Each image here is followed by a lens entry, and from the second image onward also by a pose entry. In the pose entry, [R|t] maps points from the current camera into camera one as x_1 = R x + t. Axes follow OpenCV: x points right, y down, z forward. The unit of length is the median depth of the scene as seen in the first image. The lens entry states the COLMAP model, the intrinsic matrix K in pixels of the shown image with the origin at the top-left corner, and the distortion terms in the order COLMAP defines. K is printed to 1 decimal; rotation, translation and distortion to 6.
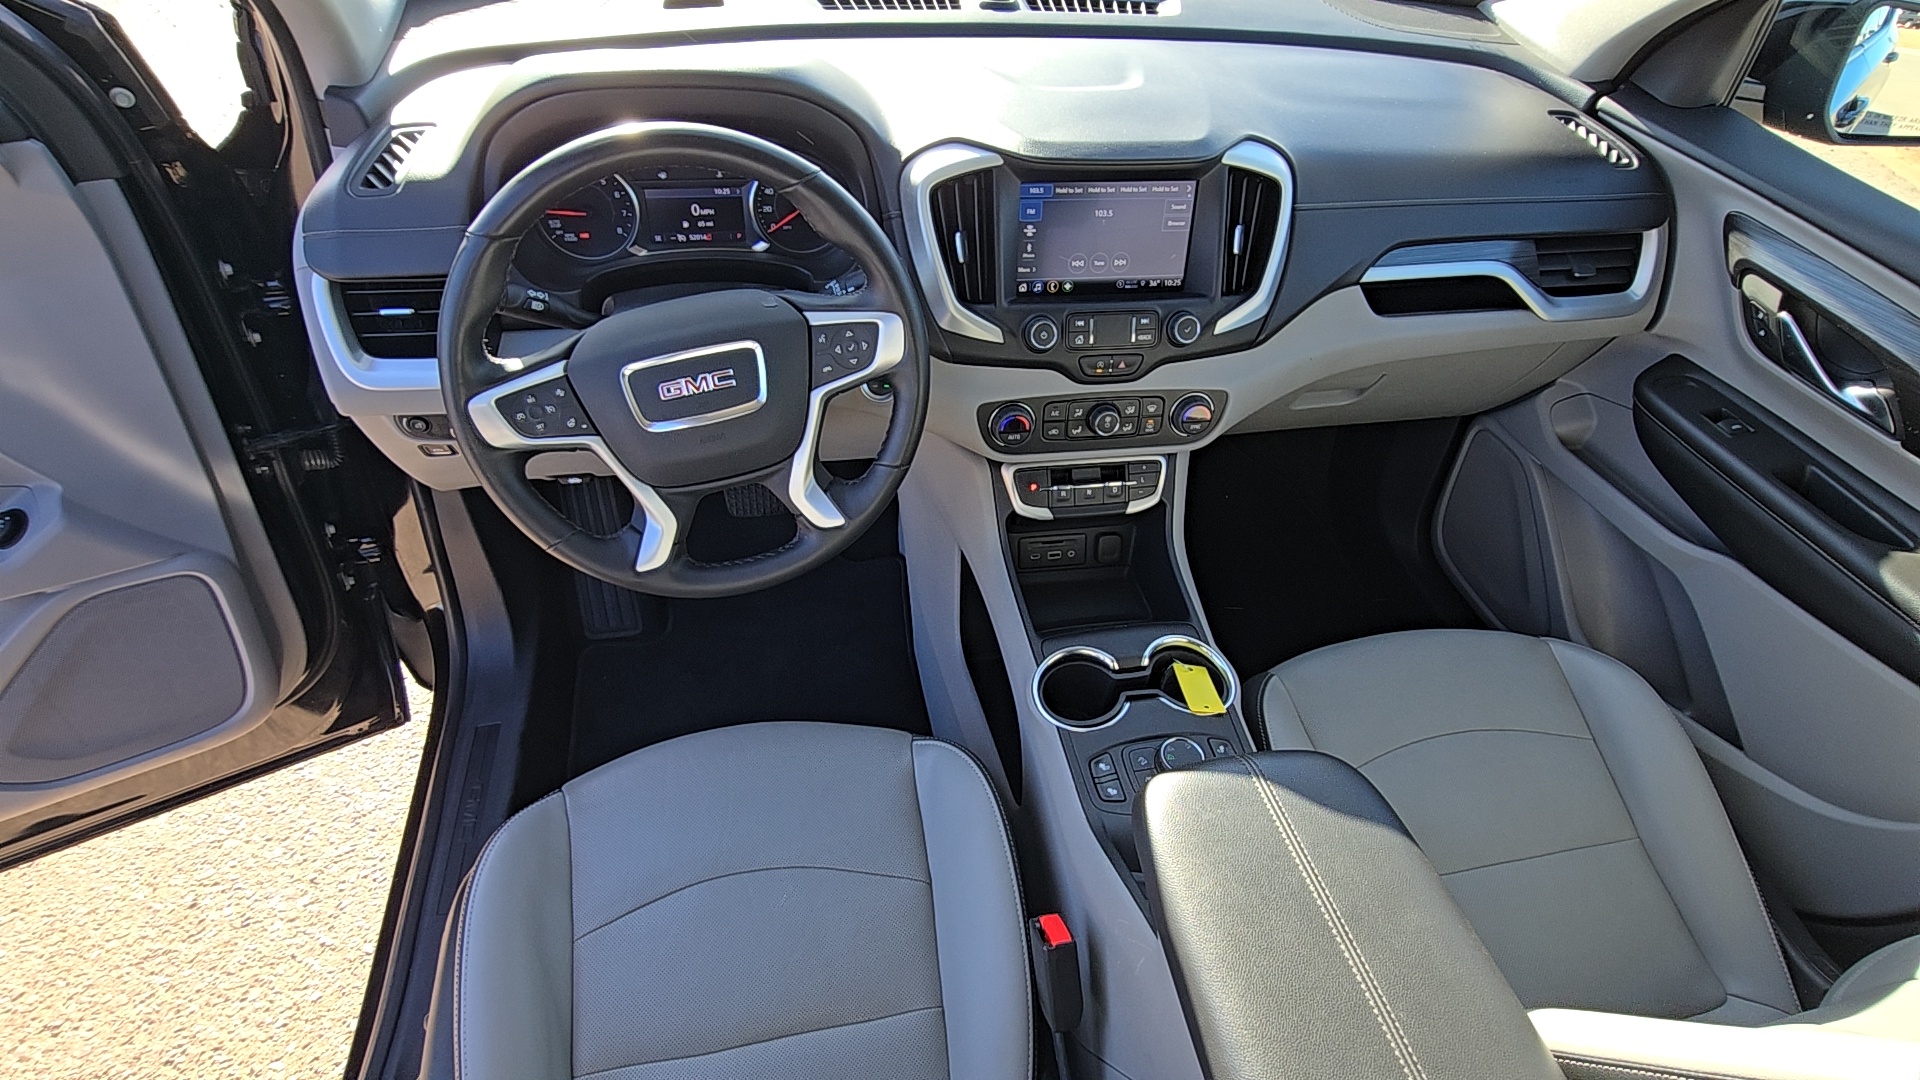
lens RADIAL K [[960.1, 0, 968.1], [0, 960.1, 546.1], [0, 0, 1]] dist [0.003868, -0.000990]
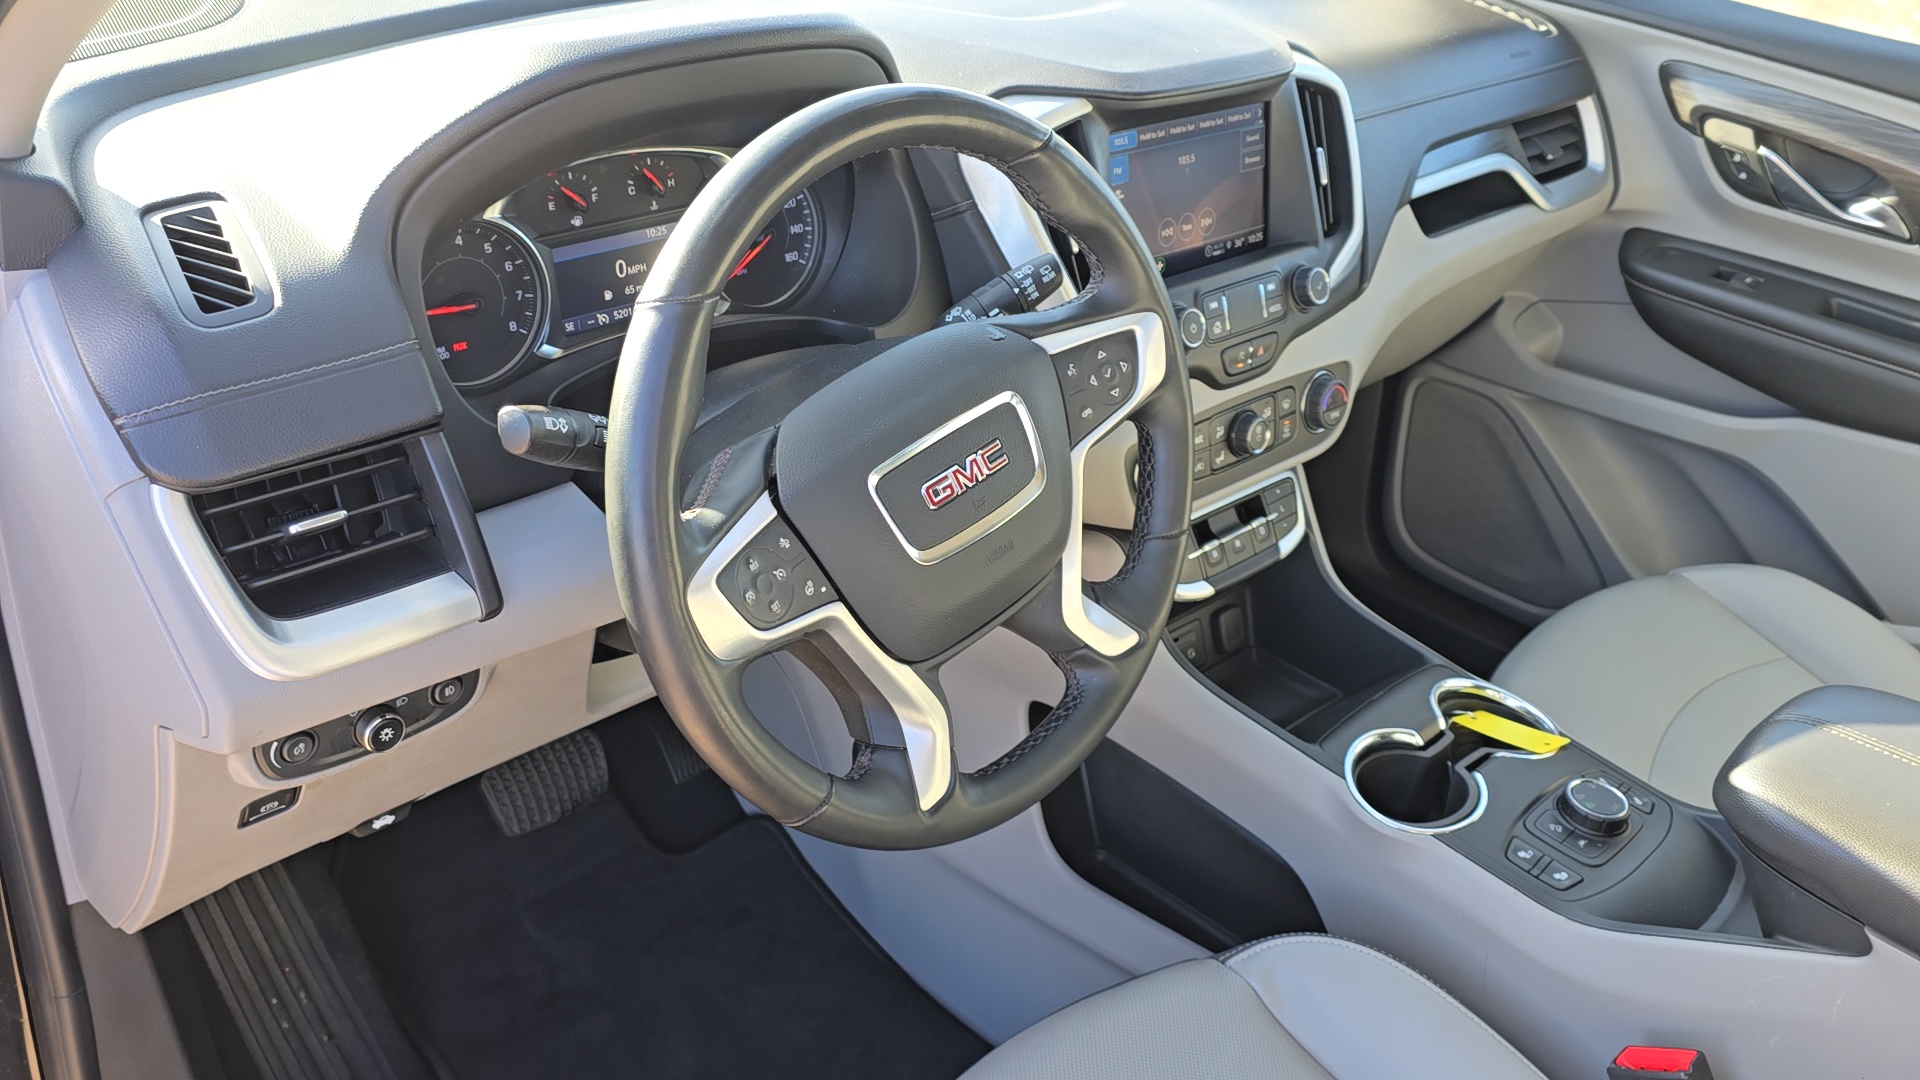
lens RADIAL K [[1582.3, 0, 980.9], [0, 1582.3, 543.9], [0, 0, 1]] dist [0.005877, -0.018782]
pose [[0.837843, -0.274028, 0.472152, -0.610552], [0.351541, 0.932522, -0.082598, -0.028151], [-0.417658, 0.235185, 0.877639, 0.074418]]
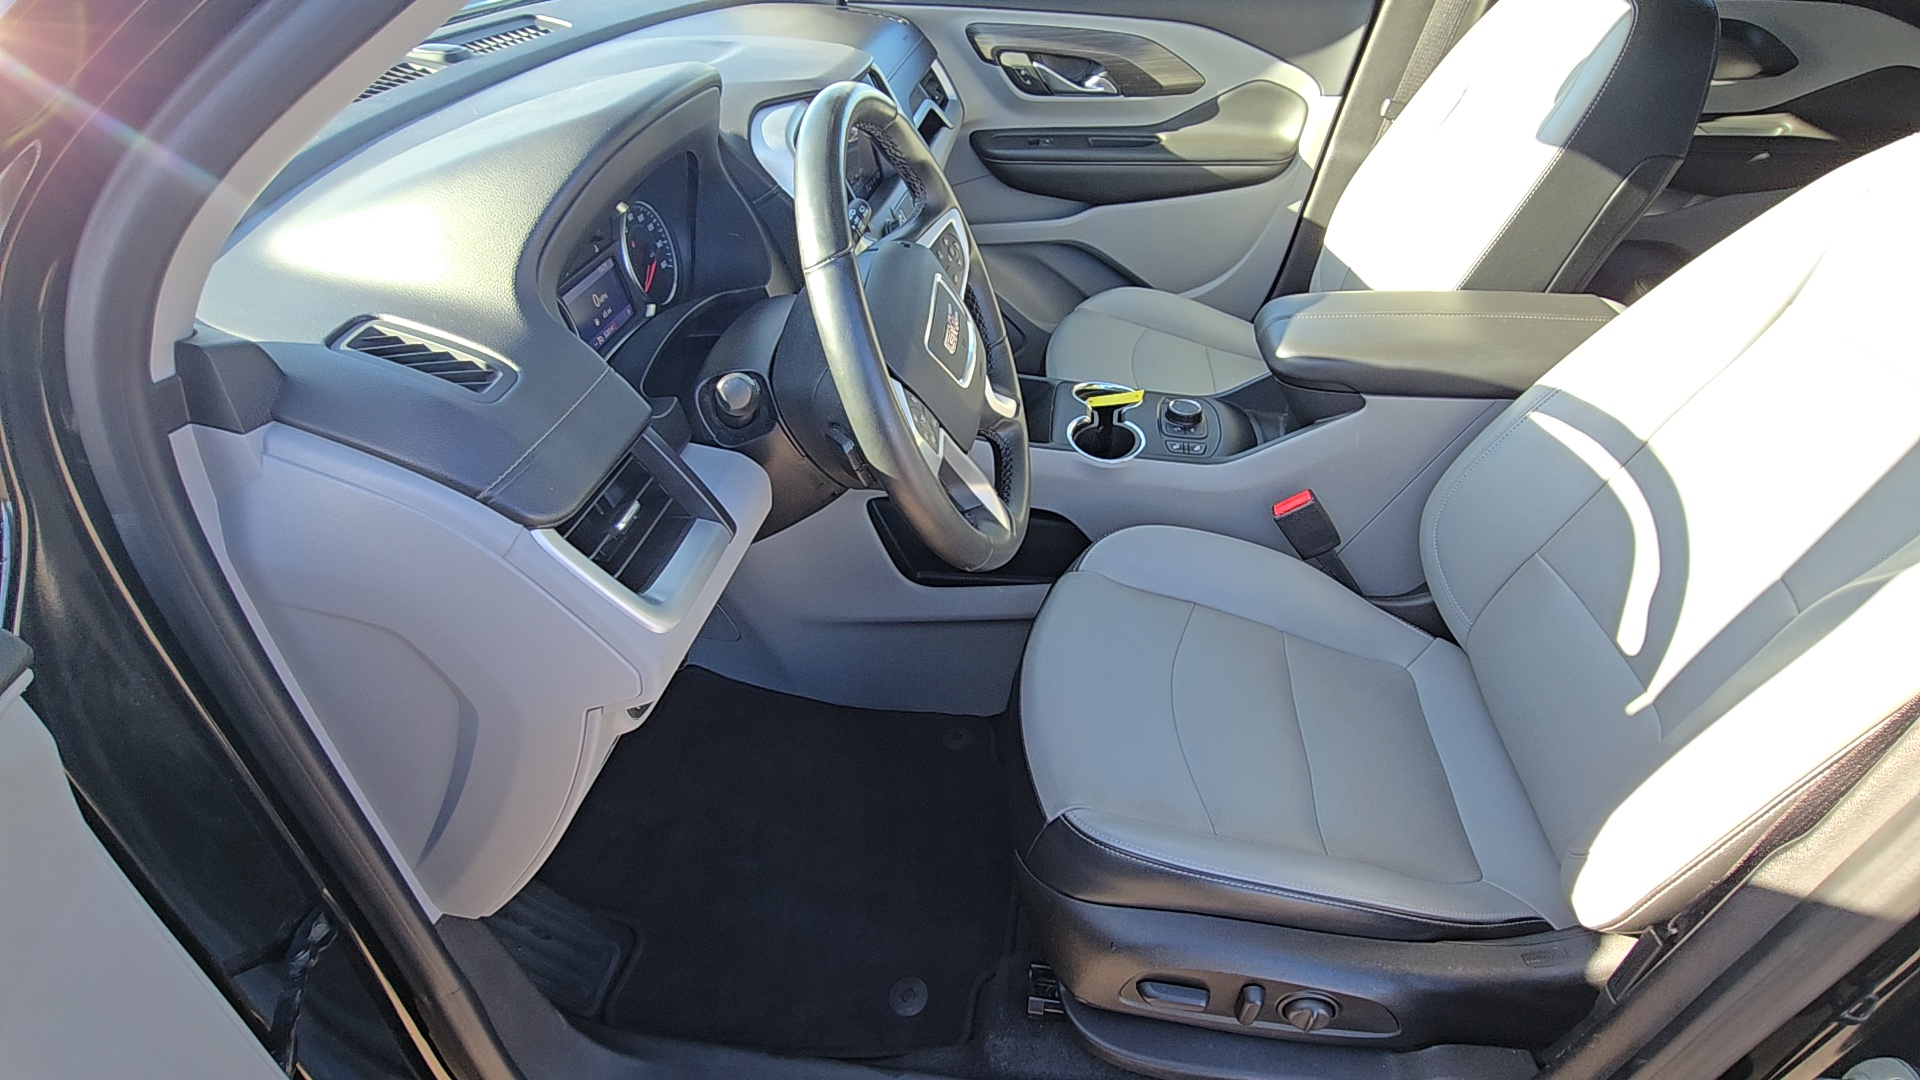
lens RADIAL K [[960.1, 0, 964.8], [0, 960.1, 537.1], [0, 0, 1]] dist [0.003868, -0.000990]
pose [[0.330011, -0.613337, 0.717573, -0.880861], [0.672323, 0.686311, 0.277416, -0.227723], [-0.662627, 0.390890, 0.638850, 0.356806]]
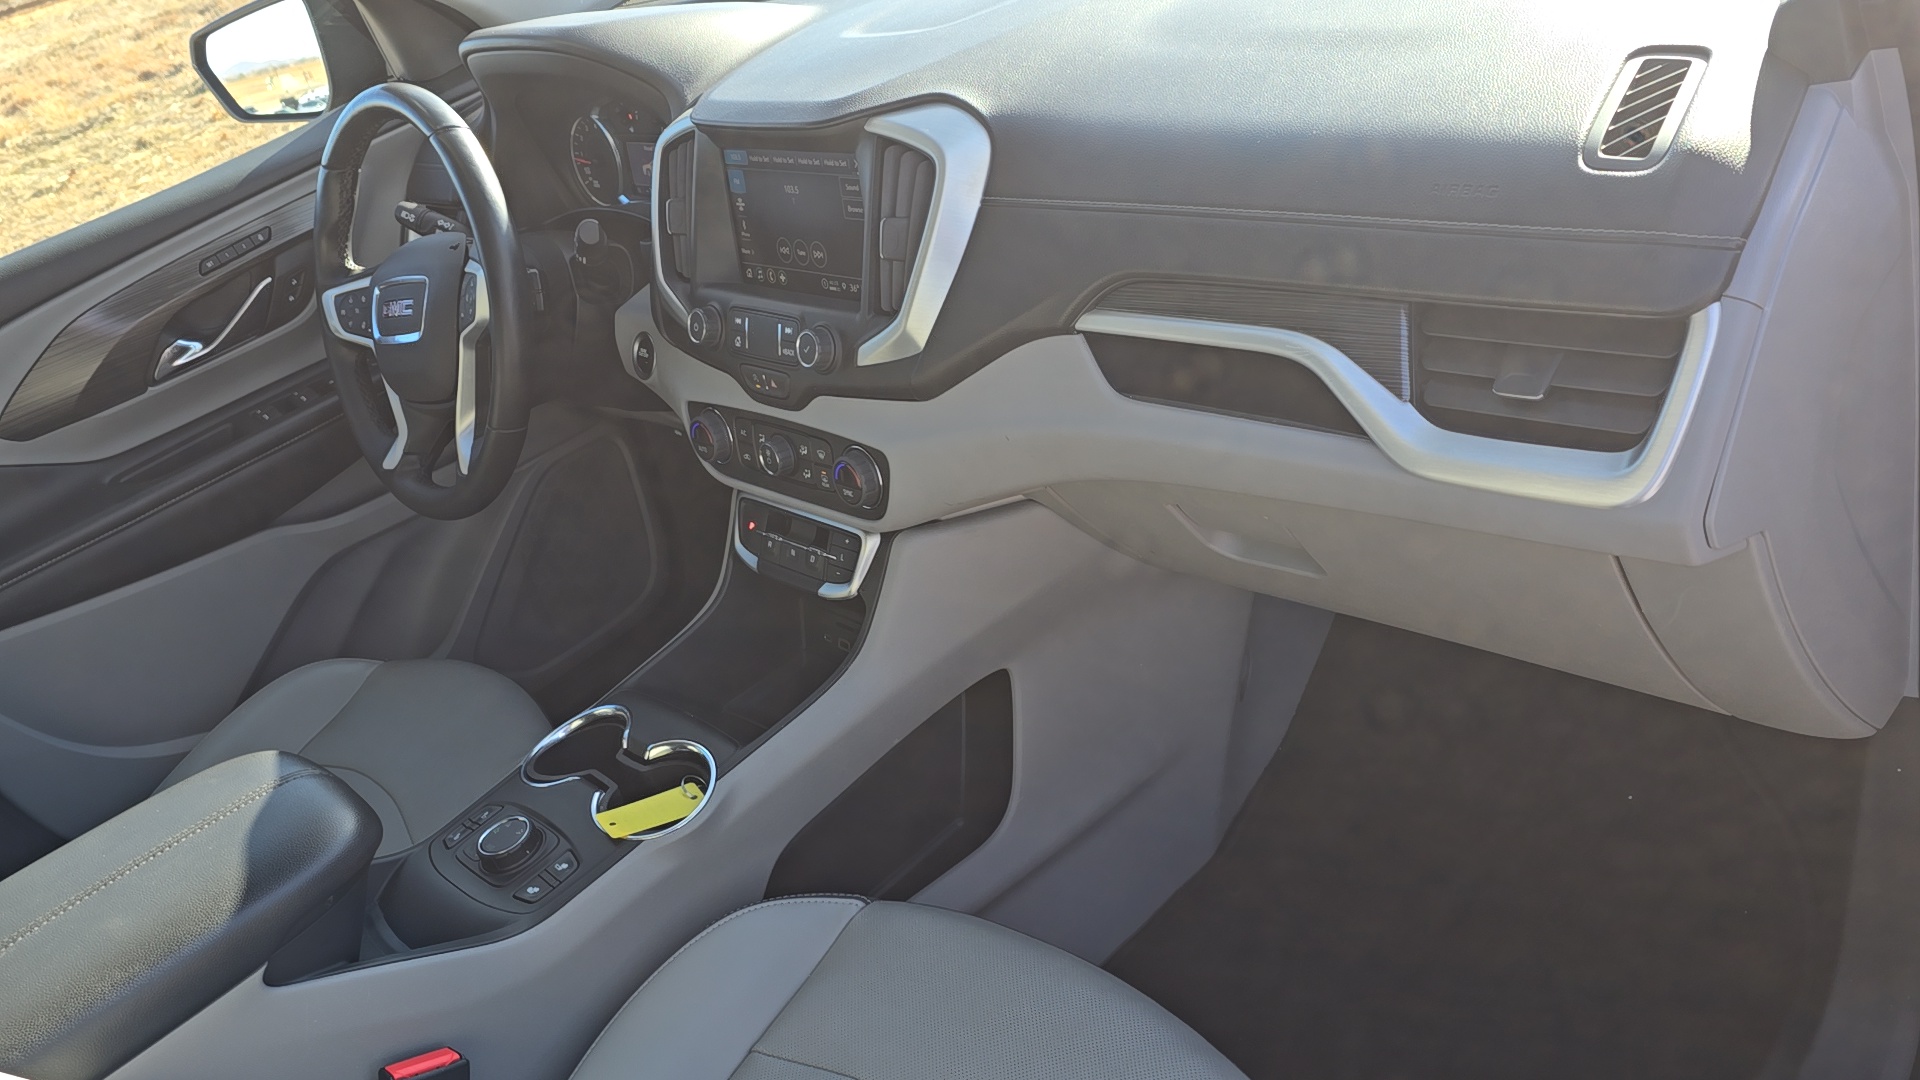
lens RADIAL K [[1582.3, 0, 977.8], [0, 1582.3, 582.3], [0, 0, 1]] dist [0.005877, -0.018782]
pose [[0.514188, 0.259089, -0.817608, 1.290460], [-0.340542, 0.936591, 0.082629, -0.196957], [0.787173, 0.235943, 0.569815, 0.444352]]
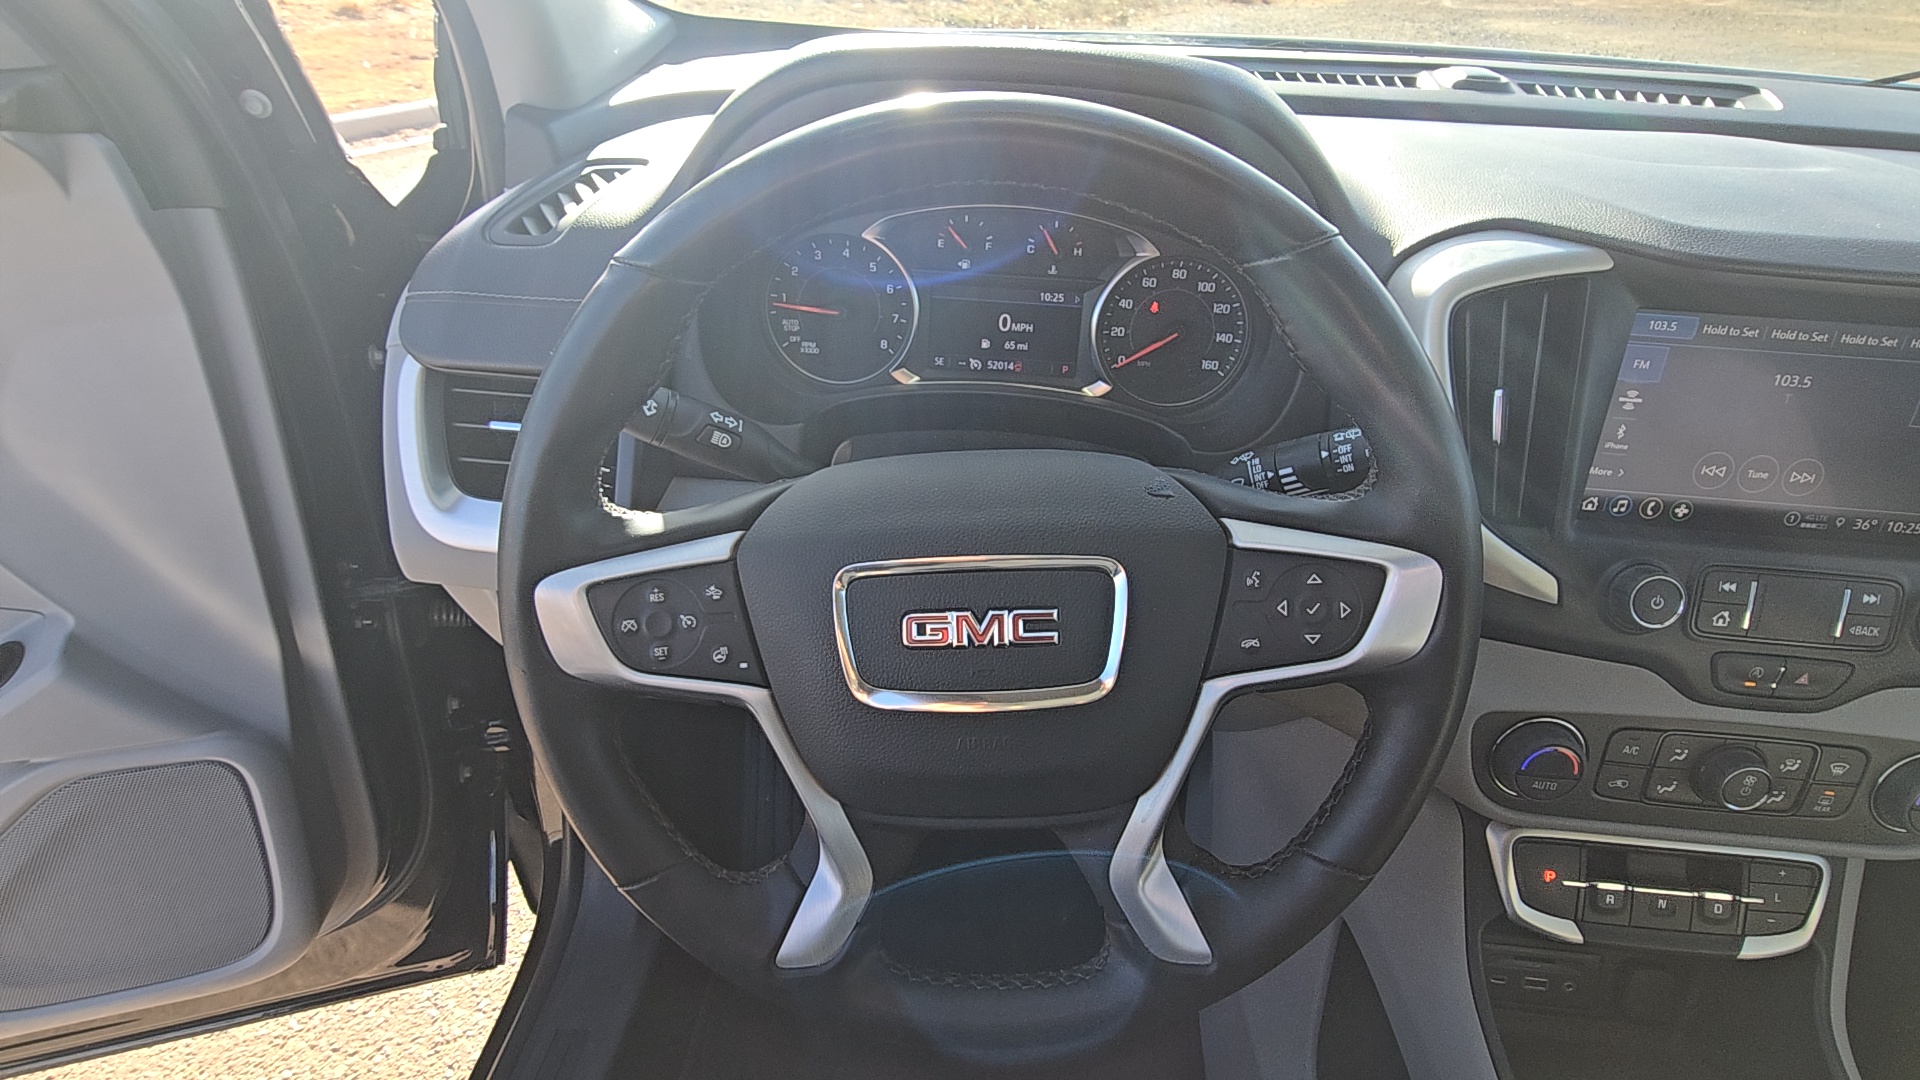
lens RADIAL K [[960.1, 0, 965.2], [0, 960.1, 541.3], [0, 0, 1]] dist [0.003868, -0.000990]
pose [[0.965335, 0.123917, -0.229725, -0.146405], [-0.165418, 0.971250, -0.171203, -0.100670], [0.201905, 0.203269, 0.958079, 0.423158]]
